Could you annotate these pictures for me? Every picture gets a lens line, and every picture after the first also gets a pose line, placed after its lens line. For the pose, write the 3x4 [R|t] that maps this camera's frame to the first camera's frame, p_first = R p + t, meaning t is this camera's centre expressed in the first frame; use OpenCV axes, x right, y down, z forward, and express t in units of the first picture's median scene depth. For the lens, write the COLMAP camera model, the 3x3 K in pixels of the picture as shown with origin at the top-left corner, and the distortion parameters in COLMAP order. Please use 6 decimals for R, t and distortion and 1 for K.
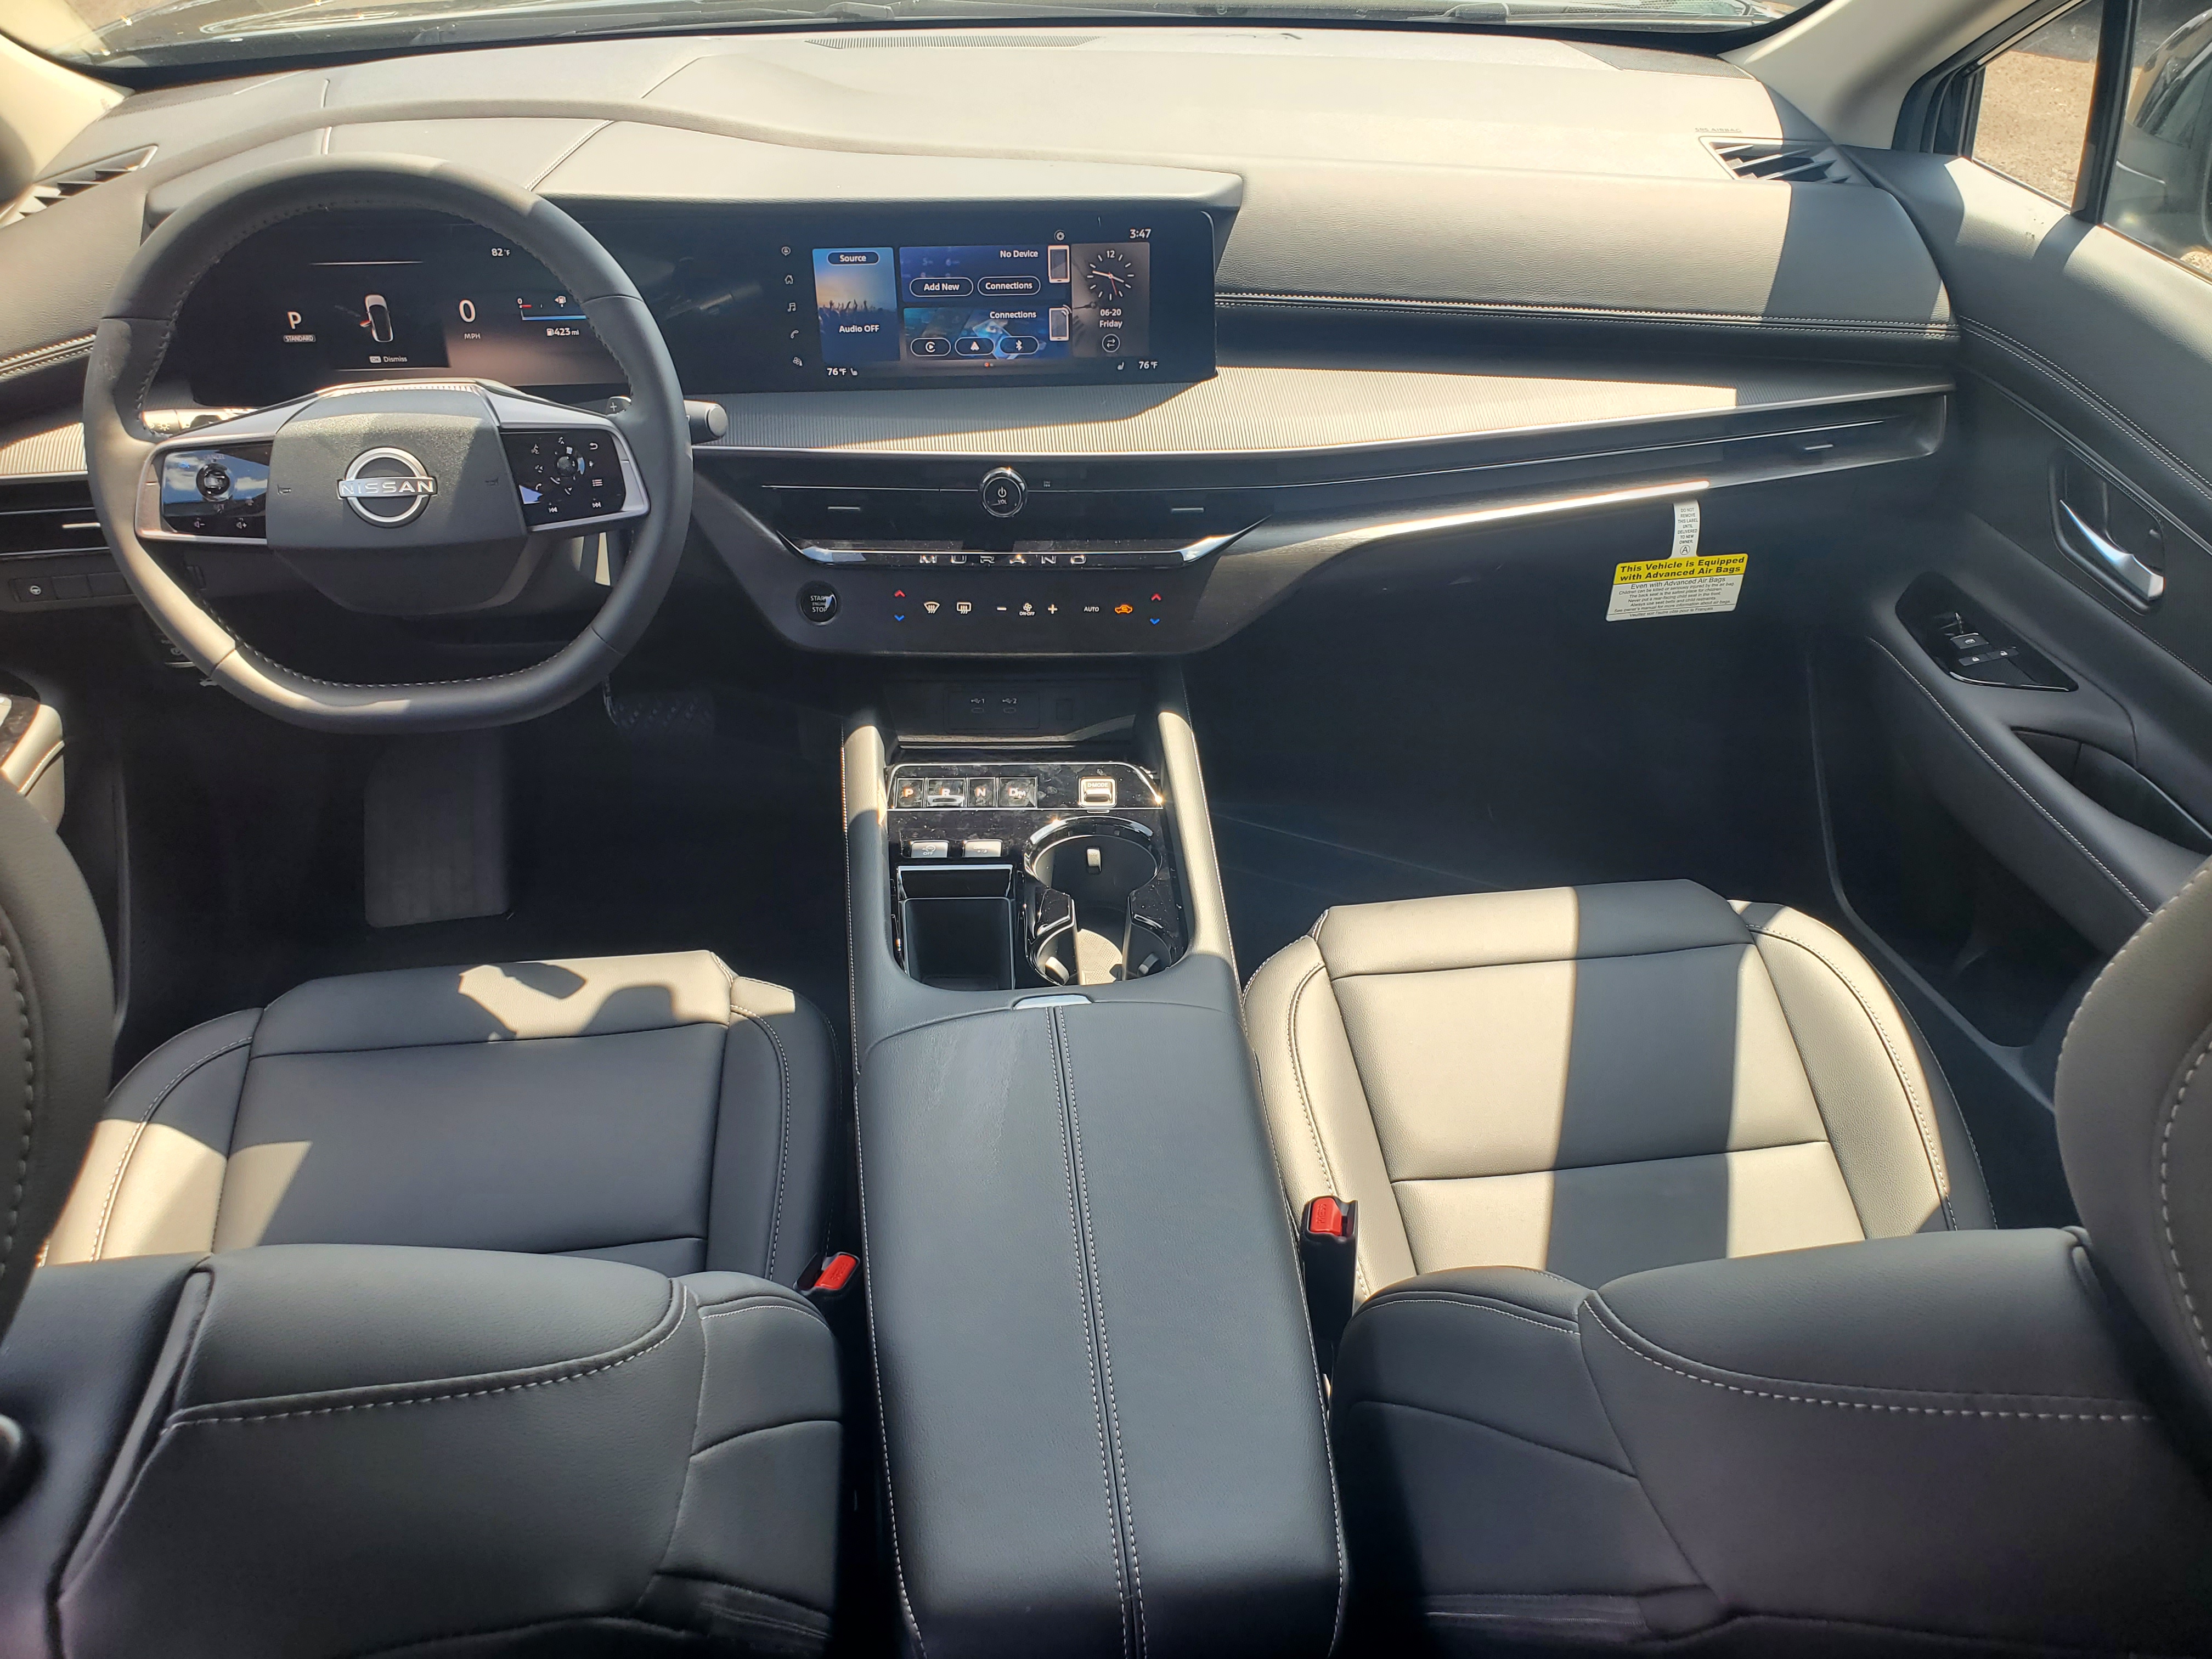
lens RADIAL K [[1642.3, 0, 1142.4], [0, 1642.3, 881.0], [0, 0, 1]] dist [0.001043, -0.003483]
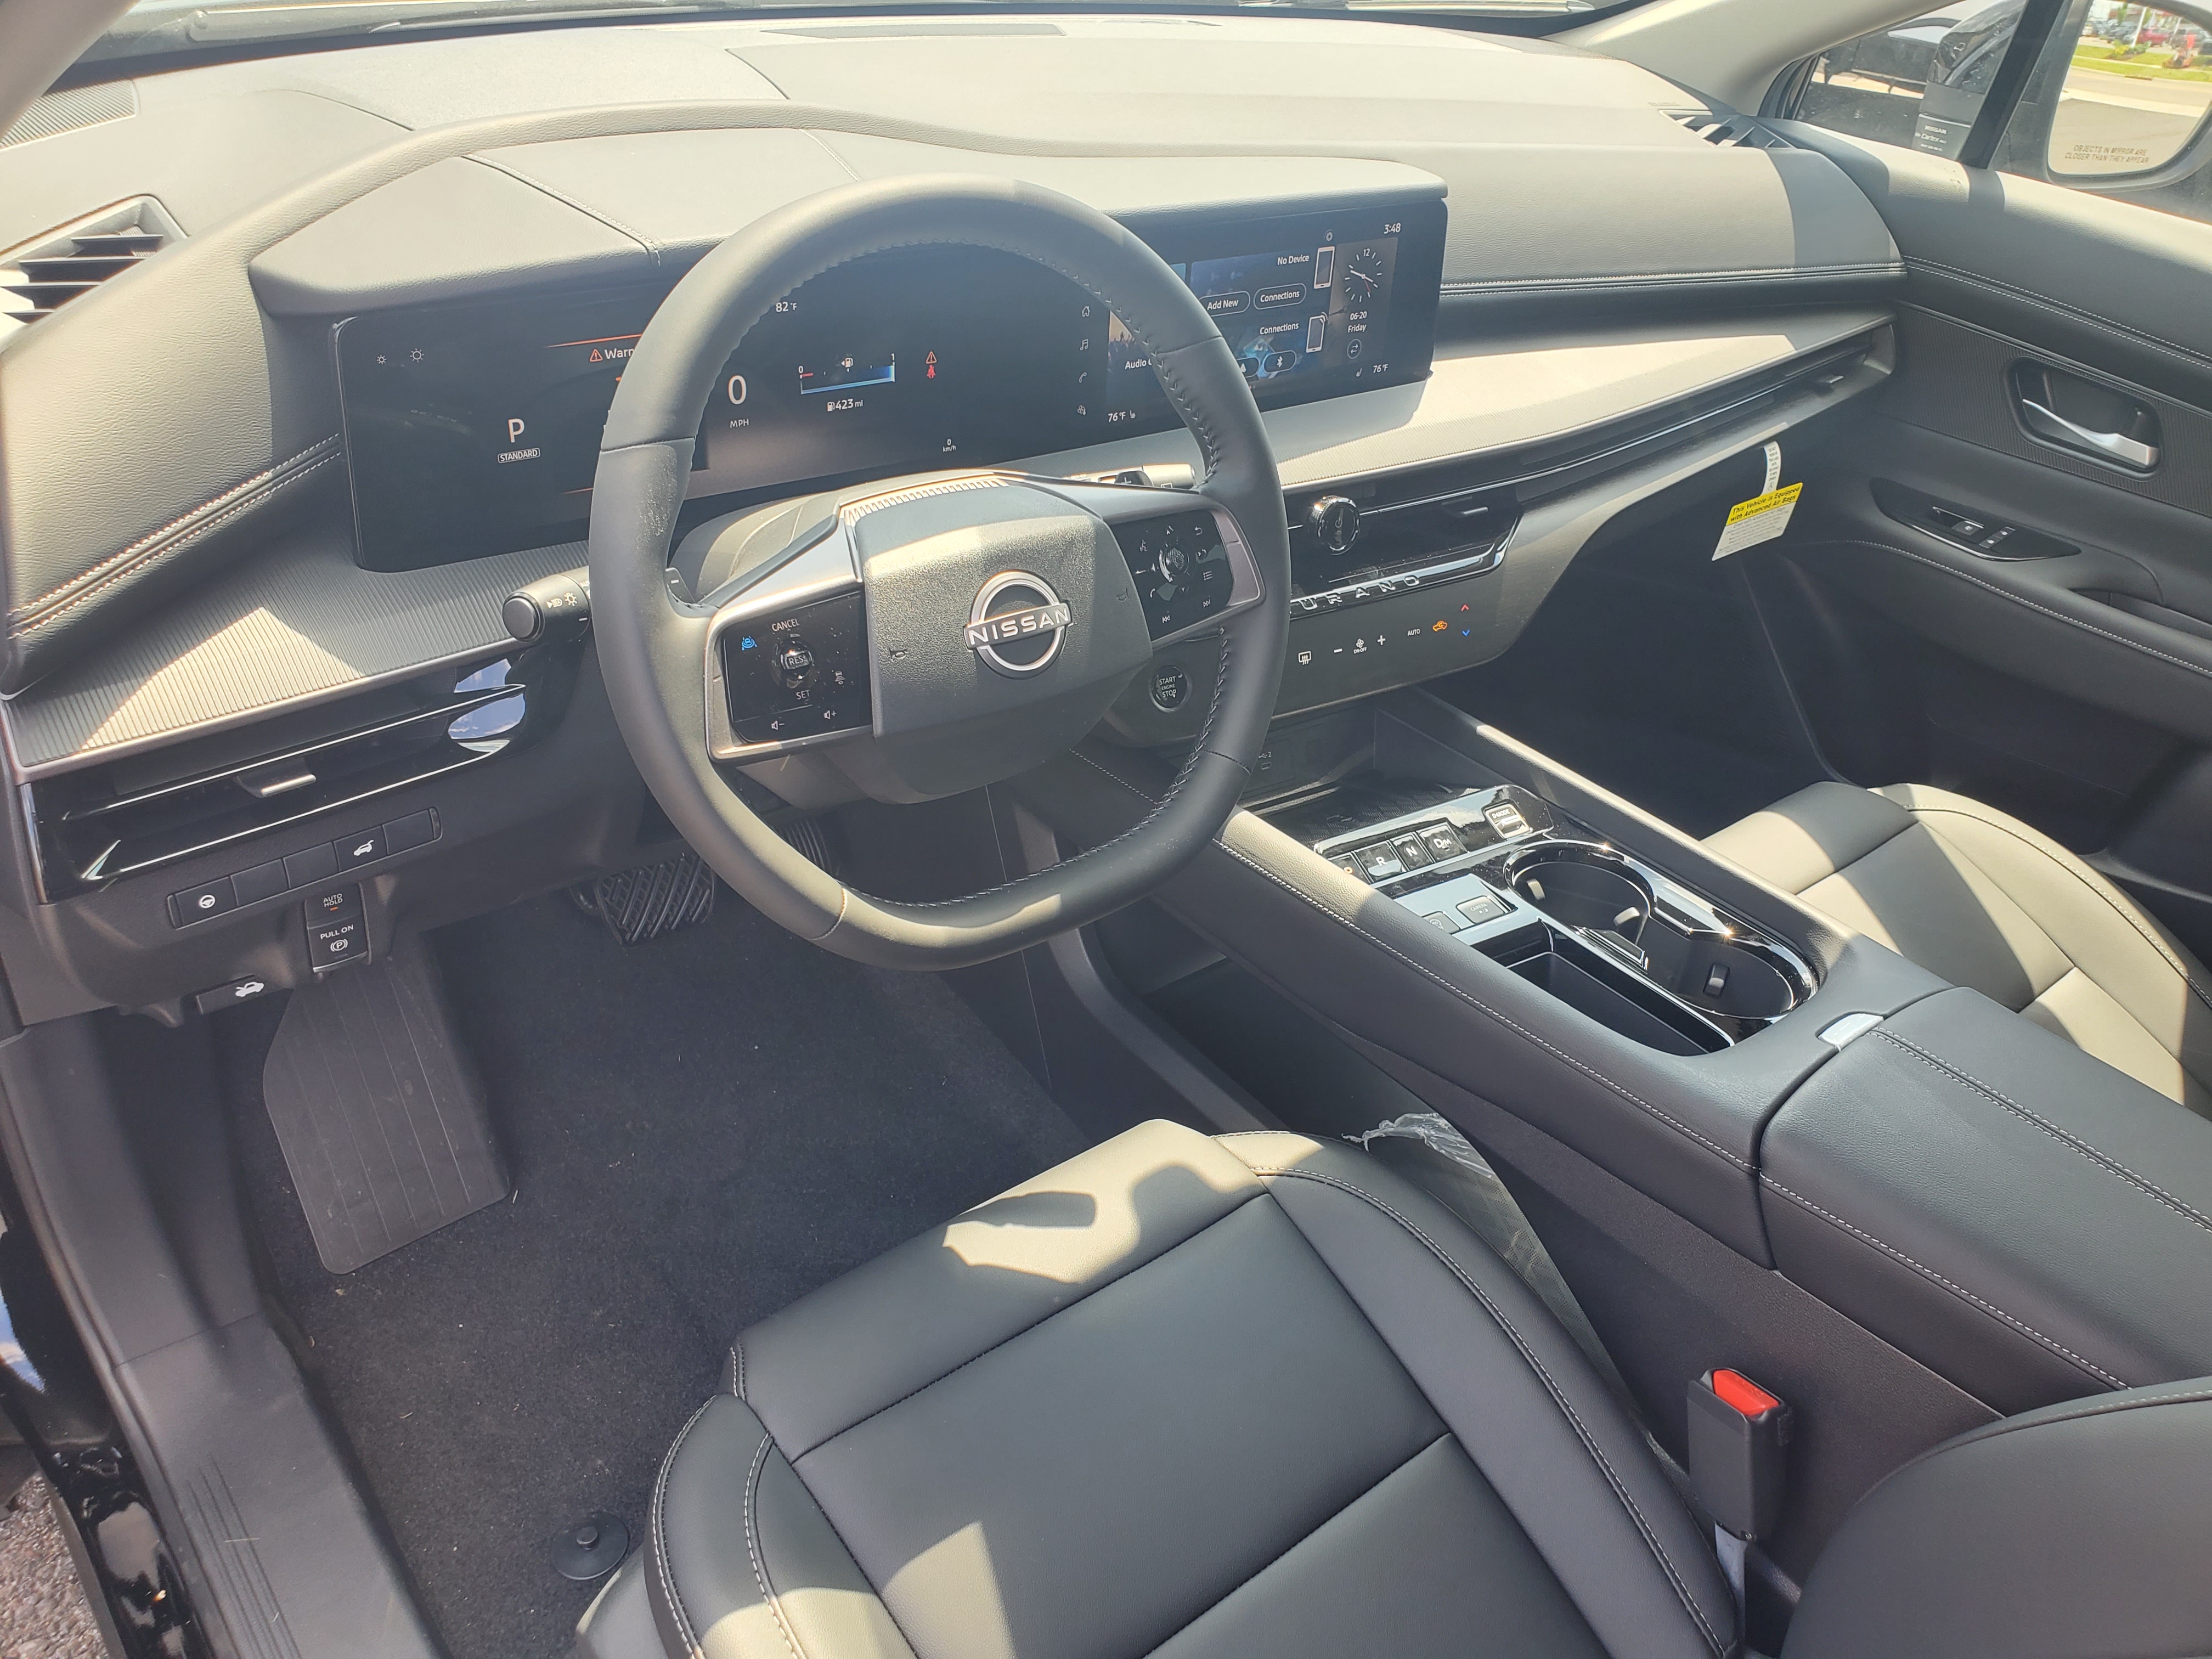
lens RADIAL K [[1612.4, 0, 1199.9], [0, 1612.4, 866.7], [0, 0, 1]] dist [-0.001971, -0.004849]
pose [[0.858767, -0.245107, 0.449936, -0.583817], [0.245184, 0.967669, 0.059179, -0.123759], [-0.449894, 0.059496, 0.891098, 0.254907]]
